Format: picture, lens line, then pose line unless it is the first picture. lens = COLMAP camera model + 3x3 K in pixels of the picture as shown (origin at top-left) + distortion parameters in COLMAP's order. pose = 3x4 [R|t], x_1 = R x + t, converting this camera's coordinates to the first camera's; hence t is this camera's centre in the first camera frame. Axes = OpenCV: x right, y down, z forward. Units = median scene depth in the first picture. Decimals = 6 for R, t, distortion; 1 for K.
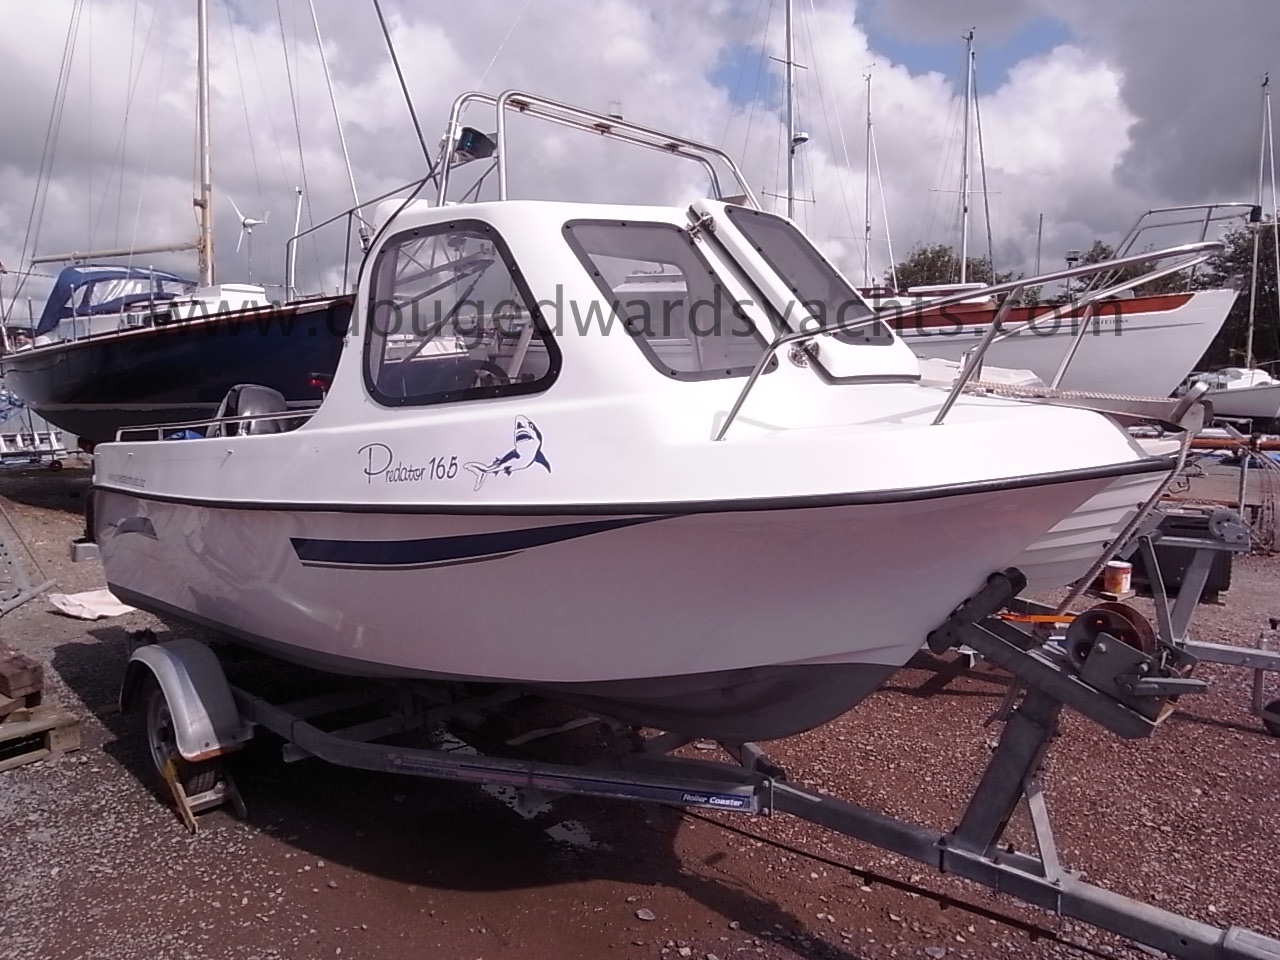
lens RADIAL K [[888.1, 0, 628.3], [0, 888.1, 487.2], [0, 0, 1]] dist [-0.061542, 0.045217]
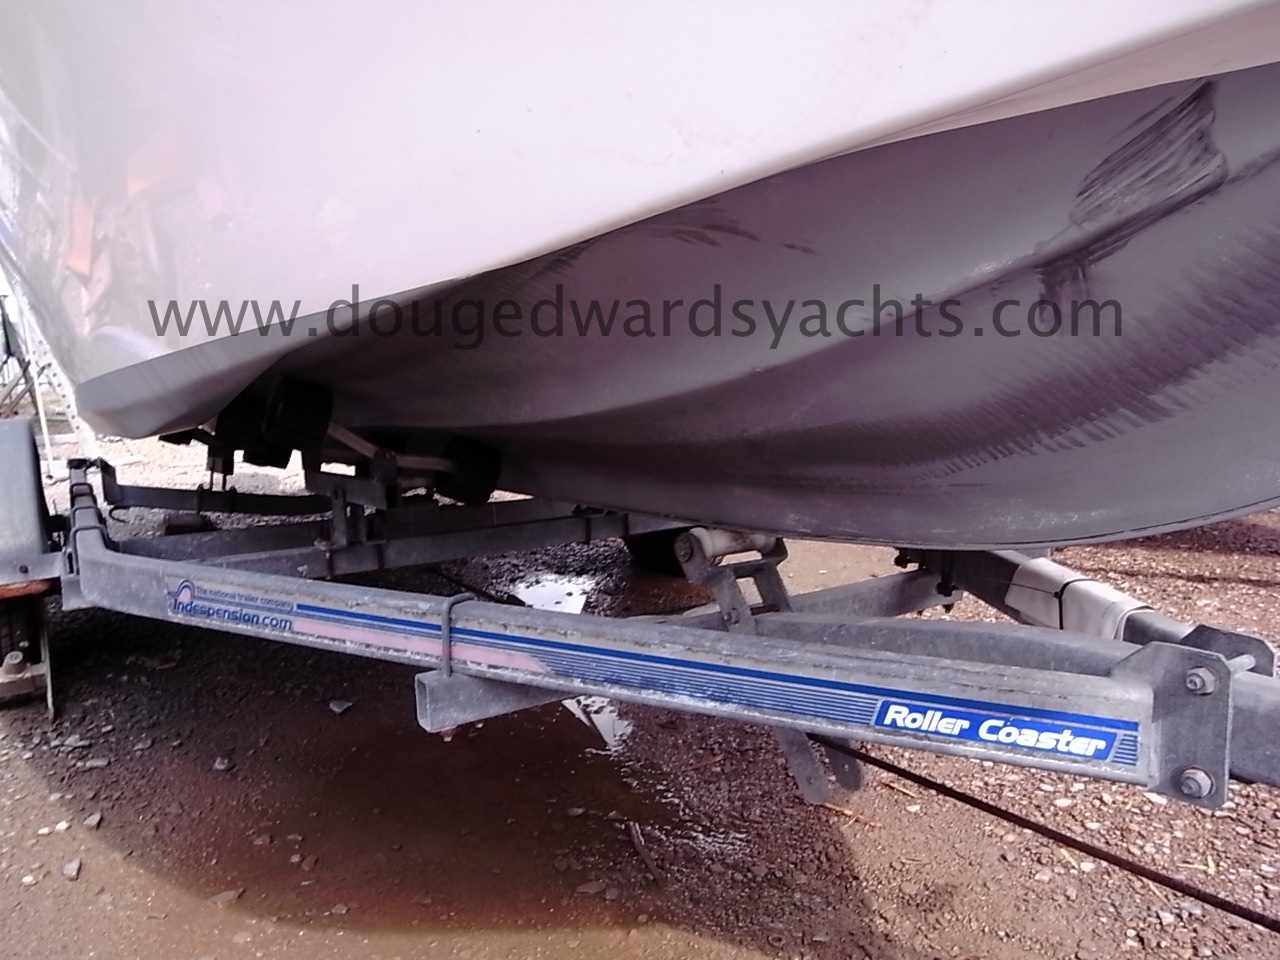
lens RADIAL K [[904.6, 0, 635.1], [0, 904.6, 476.8], [0, 0, 1]] dist [-0.072660, 0.054931]
pose [[0.973760, 0.004644, -0.227532, 0.042400], [0.003863, 0.999311, 0.036927, 0.227586], [0.227546, -0.036837, 0.973070, 0.604290]]
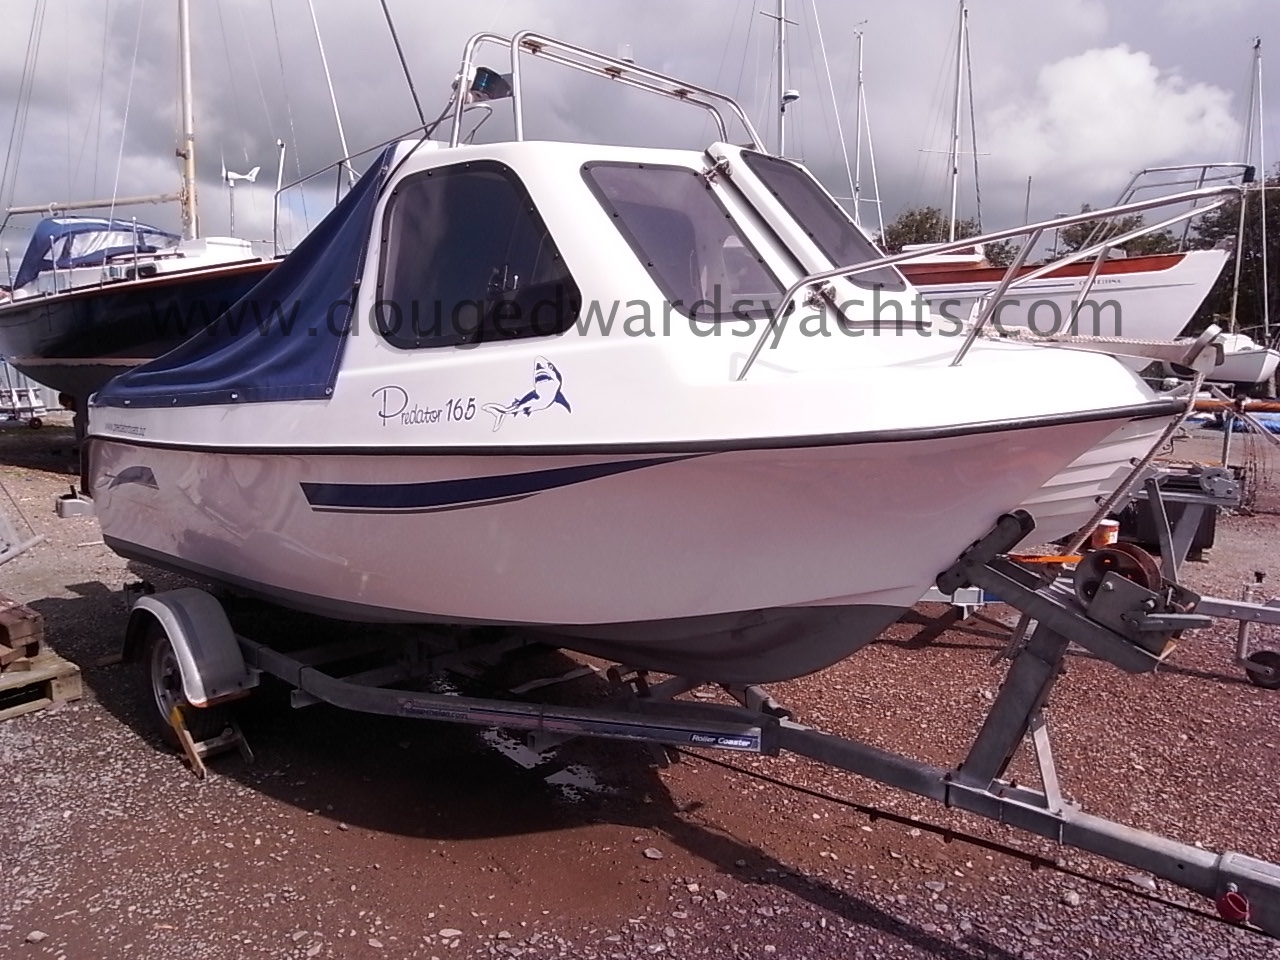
lens RADIAL K [[891.2, 0, 629.2], [0, 891.2, 483.3], [0, 0, 1]] dist [-0.060899, 0.044640]
pose [[0.999773, 0.003692, 0.020967, -0.028890], [-0.004453, 0.999328, 0.036391, 0.018035], [-0.020818, -0.036476, 0.999118, -0.009901]]
